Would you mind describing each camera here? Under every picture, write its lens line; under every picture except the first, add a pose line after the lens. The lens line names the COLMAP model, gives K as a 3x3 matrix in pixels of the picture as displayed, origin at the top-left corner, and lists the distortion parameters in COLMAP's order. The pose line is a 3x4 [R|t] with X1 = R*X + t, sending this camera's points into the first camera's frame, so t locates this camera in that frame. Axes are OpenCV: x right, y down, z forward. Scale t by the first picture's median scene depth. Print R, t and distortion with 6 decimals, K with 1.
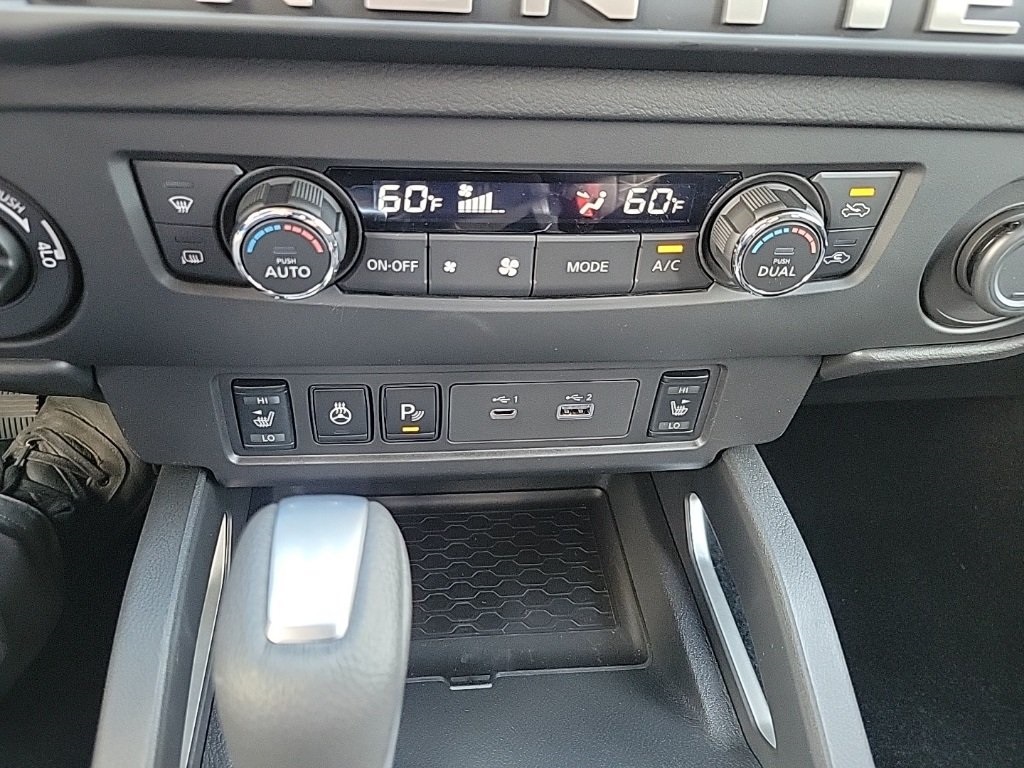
lens RADIAL K [[805.8, 0, 506.4], [0, 805.8, 384.6], [0, 0, 1]] dist [0.013003, -0.000536]
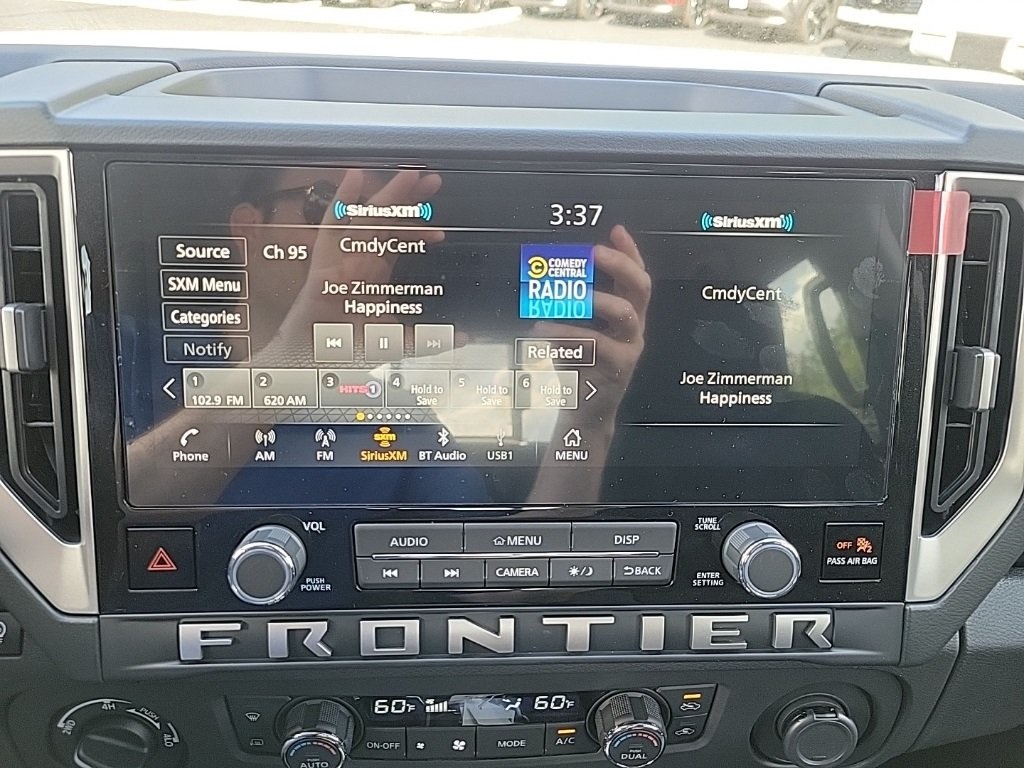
lens RADIAL K [[793.6, 0, 511.6], [0, 793.6, 380.1], [0, 0, 1]] dist [0.024124, -0.010555]
pose [[0.997725, -0.004735, -0.067247, 0.212661], [-0.009645, 0.977240, -0.211916, -0.516034], [0.066719, 0.212083, 0.974972, -0.629081]]
